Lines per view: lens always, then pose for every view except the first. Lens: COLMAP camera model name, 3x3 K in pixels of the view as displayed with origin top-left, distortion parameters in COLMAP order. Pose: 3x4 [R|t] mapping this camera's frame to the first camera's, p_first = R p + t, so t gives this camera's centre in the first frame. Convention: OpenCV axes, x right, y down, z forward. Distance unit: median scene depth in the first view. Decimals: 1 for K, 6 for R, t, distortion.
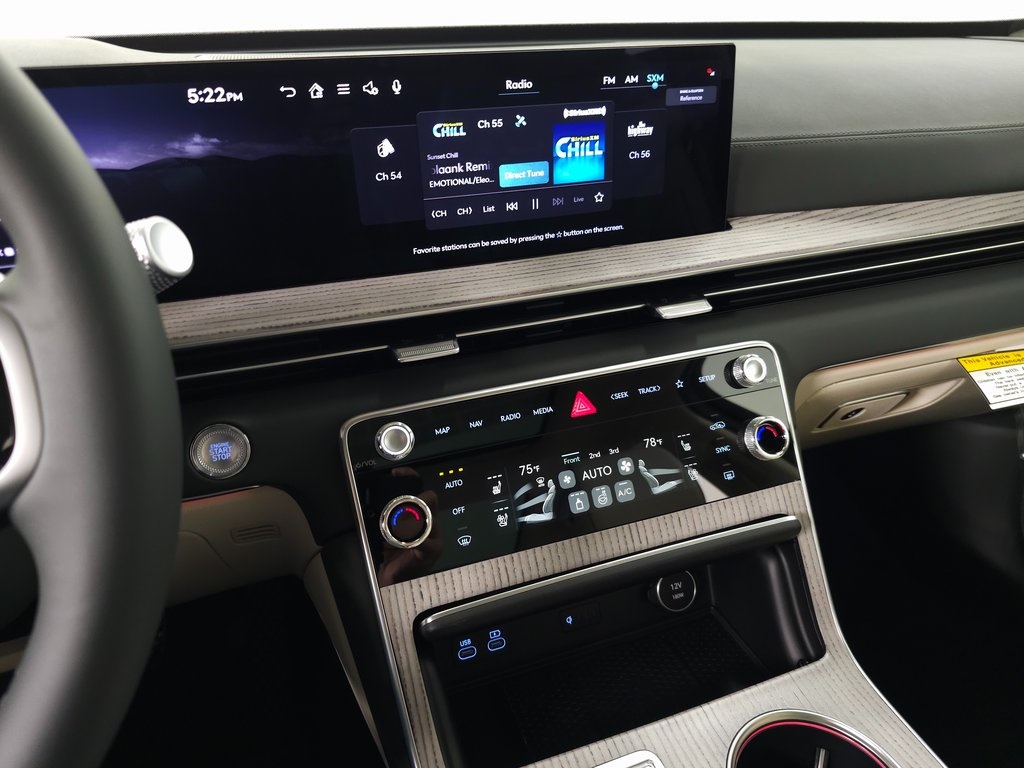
lens RADIAL K [[703.4, 0, 514.4], [0, 703.4, 377.2], [0, 0, 1]] dist [0.026120, -0.025683]
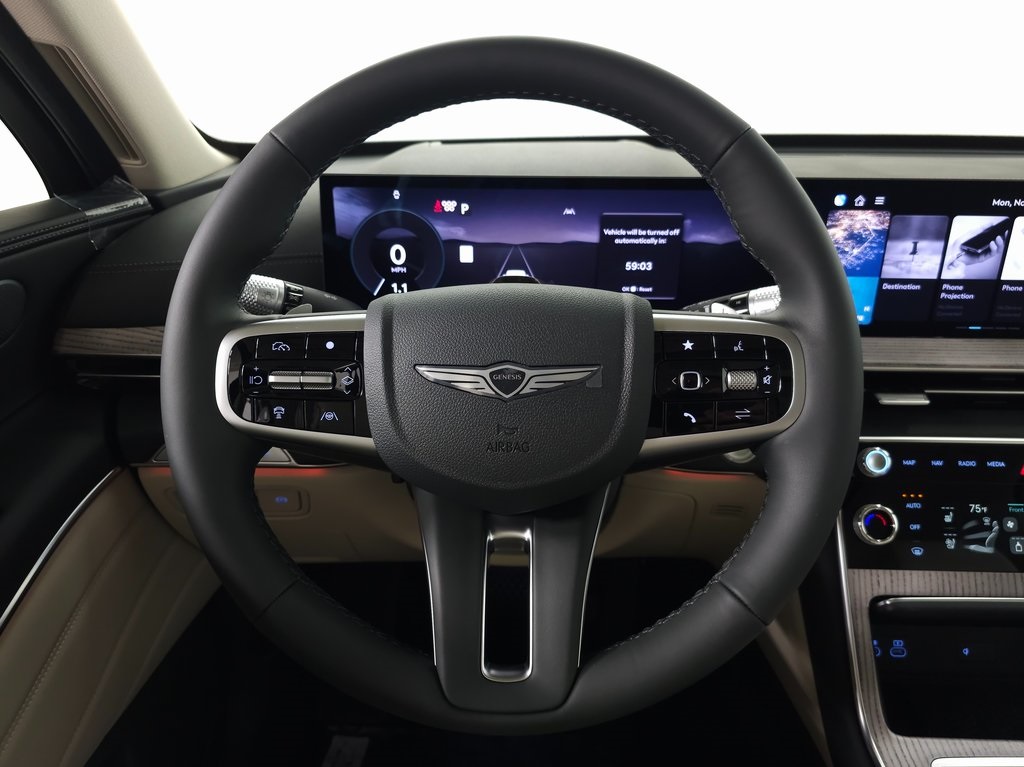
lens RADIAL K [[703.4, 0, 514.4], [0, 703.4, 379.7], [0, 0, 1]] dist [0.026120, -0.025683]
pose [[0.927671, 0.162413, -0.336227, -0.350016], [-0.184865, 0.982117, -0.035646, 0.103466], [0.324425, 0.095225, 0.941106, -0.446069]]
